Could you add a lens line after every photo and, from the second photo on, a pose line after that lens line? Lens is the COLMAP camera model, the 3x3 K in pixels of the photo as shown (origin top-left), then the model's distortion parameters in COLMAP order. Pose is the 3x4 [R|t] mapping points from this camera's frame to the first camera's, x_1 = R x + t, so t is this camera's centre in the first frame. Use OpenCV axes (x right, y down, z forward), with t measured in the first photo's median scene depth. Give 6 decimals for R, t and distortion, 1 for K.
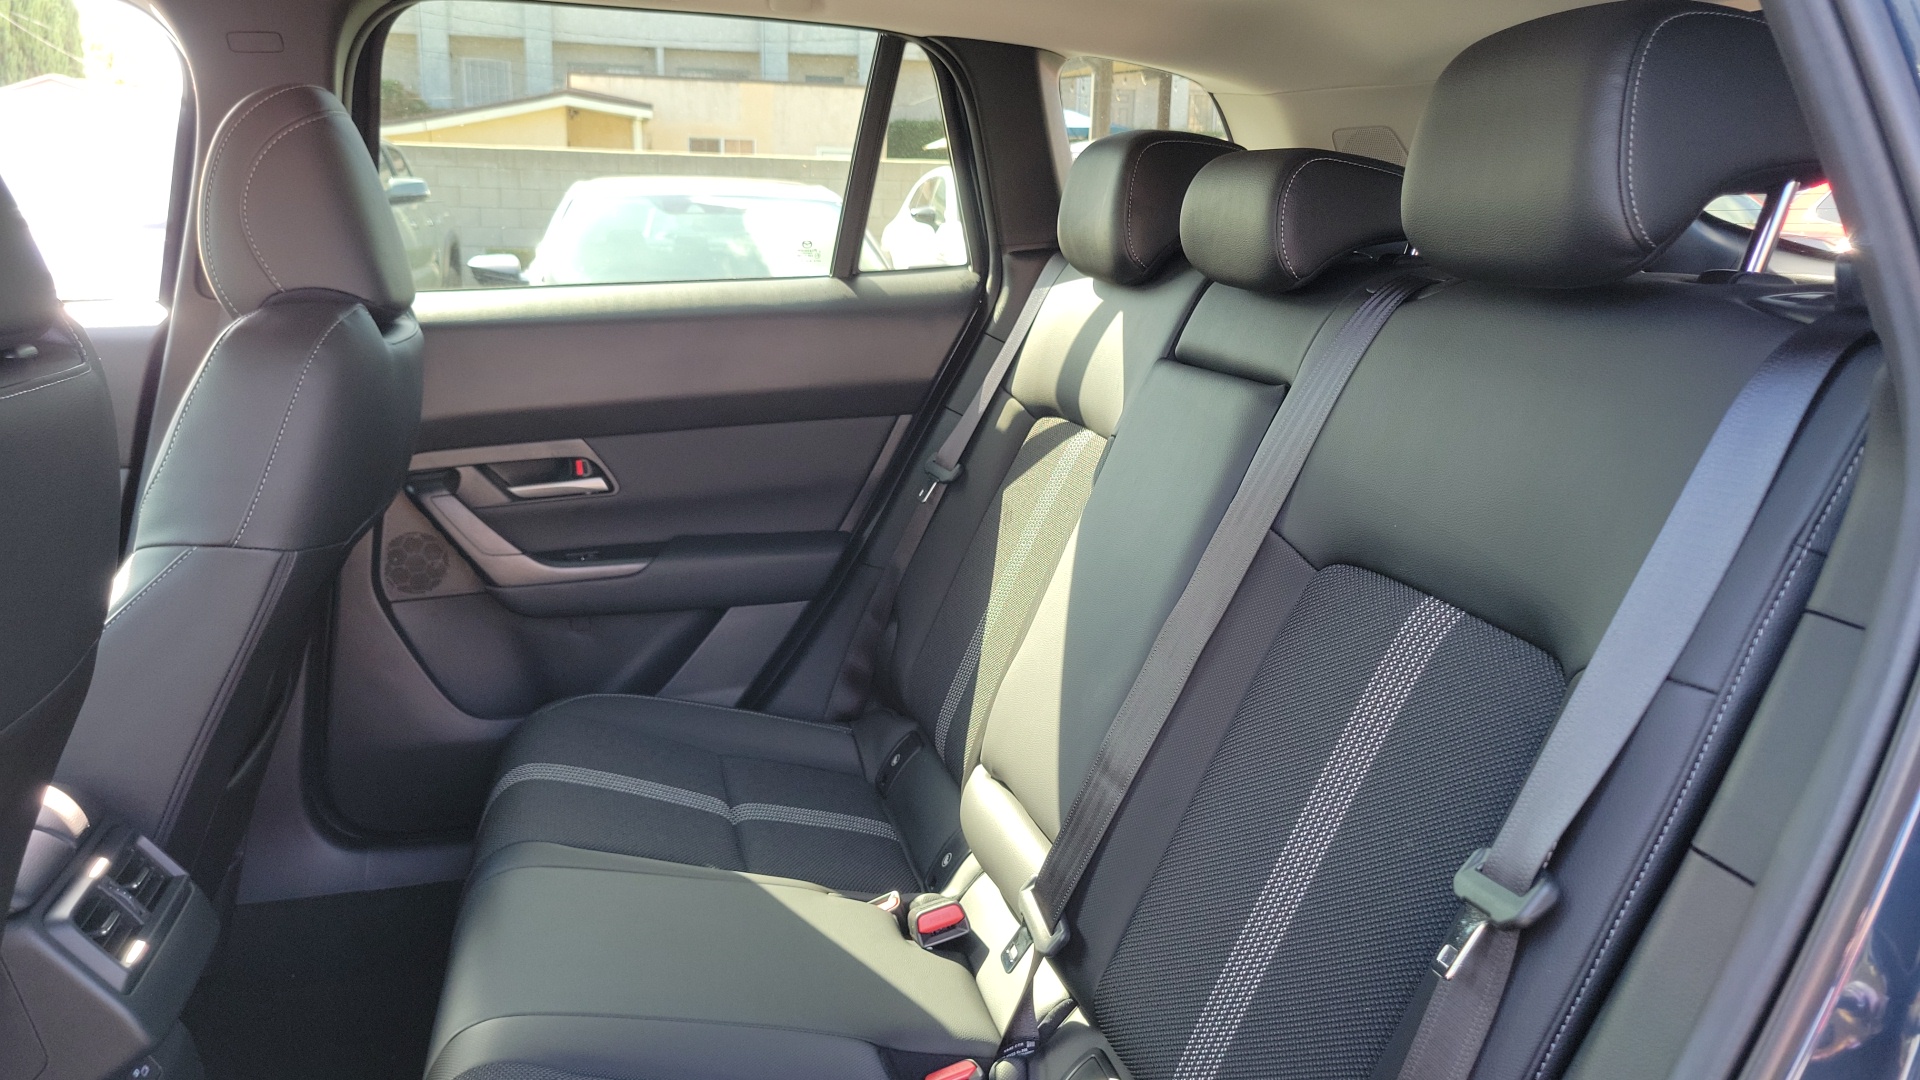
lens RADIAL K [[1448.7, 0, 954.4], [0, 1448.7, 541.2], [0, 0, 1]] dist [0.028492, -0.012052]
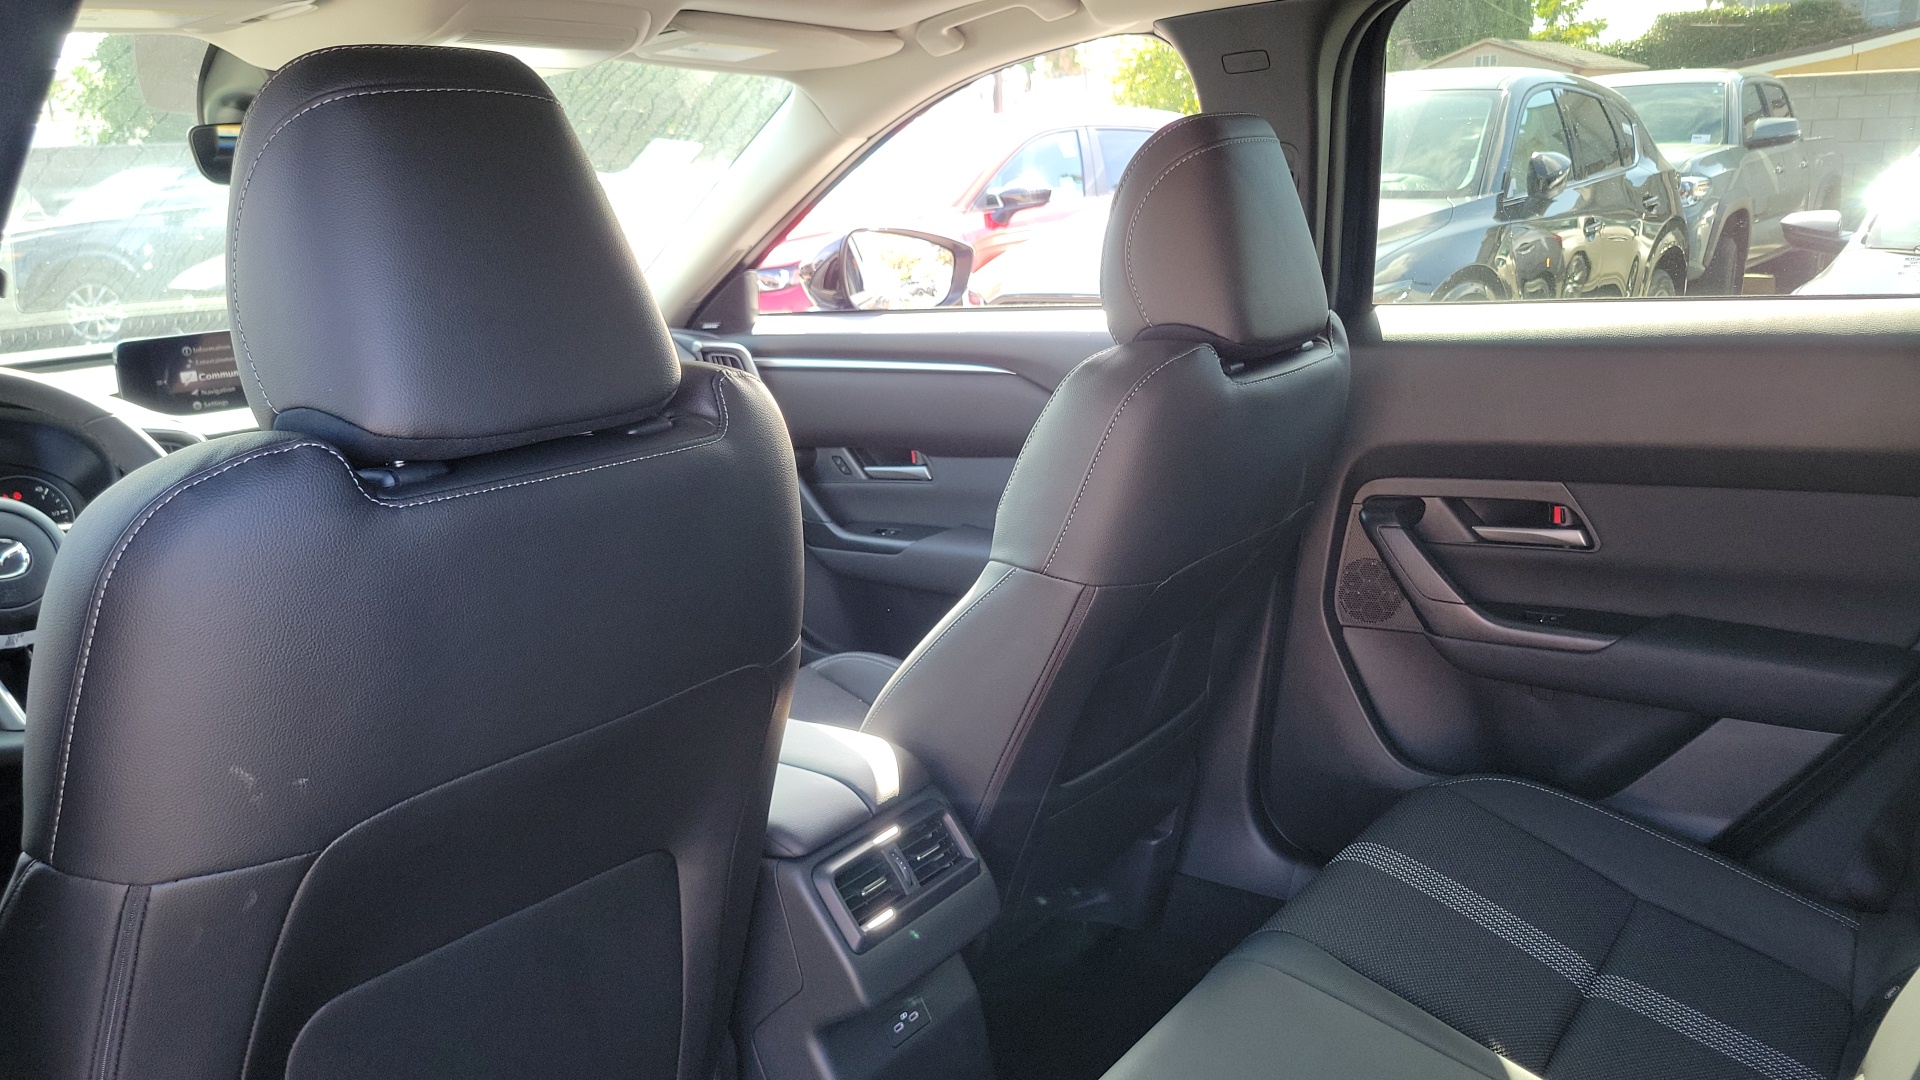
lens RADIAL K [[1448.7, 0, 954.4], [0, 1448.7, 541.2], [0, 0, 1]] dist [0.028492, -0.012052]
pose [[0.641200, 0.157292, -0.751080, 0.161072], [-0.129165, 0.986925, 0.096414, -0.072739], [0.756425, 0.035193, 0.653133, 0.172795]]
